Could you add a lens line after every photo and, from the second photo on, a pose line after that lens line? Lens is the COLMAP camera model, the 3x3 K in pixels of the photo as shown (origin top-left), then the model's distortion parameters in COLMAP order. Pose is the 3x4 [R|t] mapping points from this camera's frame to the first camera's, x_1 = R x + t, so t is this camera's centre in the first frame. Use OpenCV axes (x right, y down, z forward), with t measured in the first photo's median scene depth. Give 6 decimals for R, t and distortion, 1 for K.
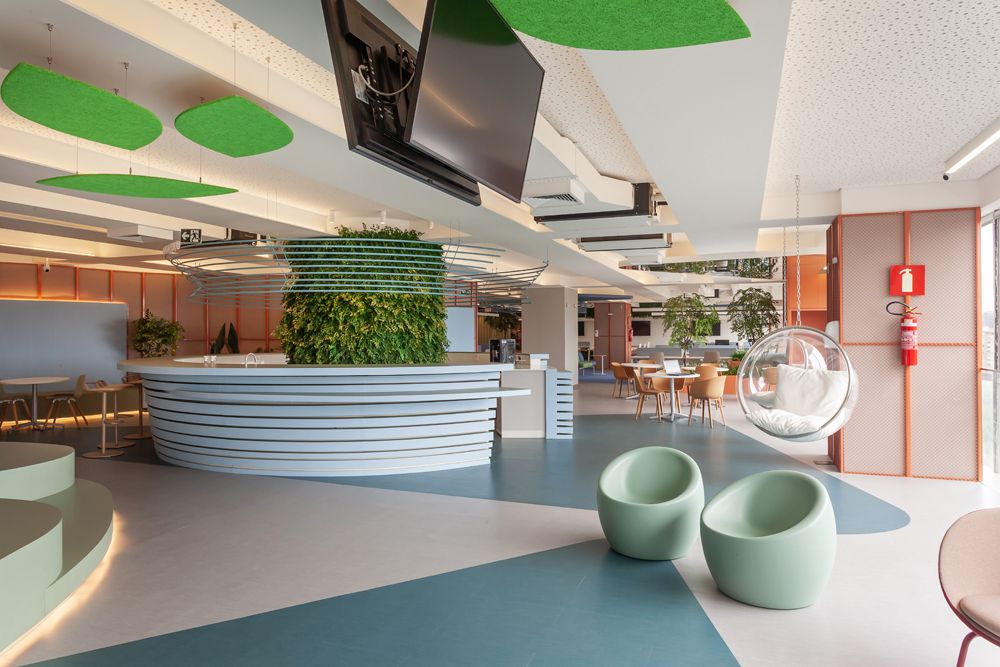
lens RADIAL K [[670.7, 0, 500.0], [0, 670.7, 333.5], [0, 0, 1]] dist [-0.000765, -0.000039]
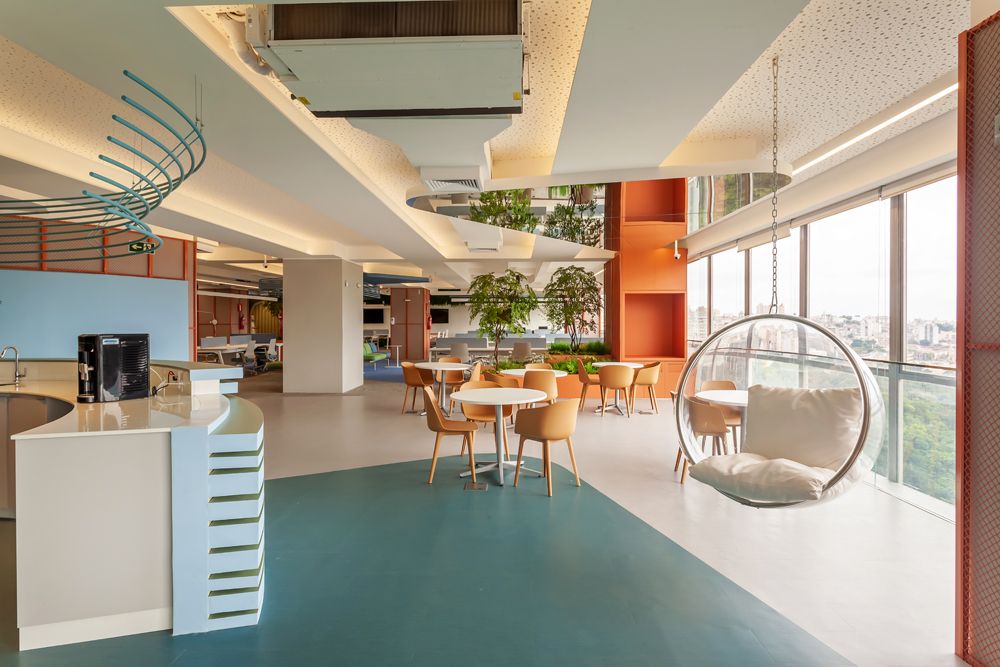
lens RADIAL K [[546.3, 0, 500.0], [0, 546.3, 333.5], [0, 0, 1]] dist [-0.000704, -0.000169]
pose [[0.949254, -0.005019, 0.314471, 0.064561], [-0.002037, 0.999754, 0.022104, 0.000121], [-0.314505, -0.021623, 0.949010, 0.322866]]
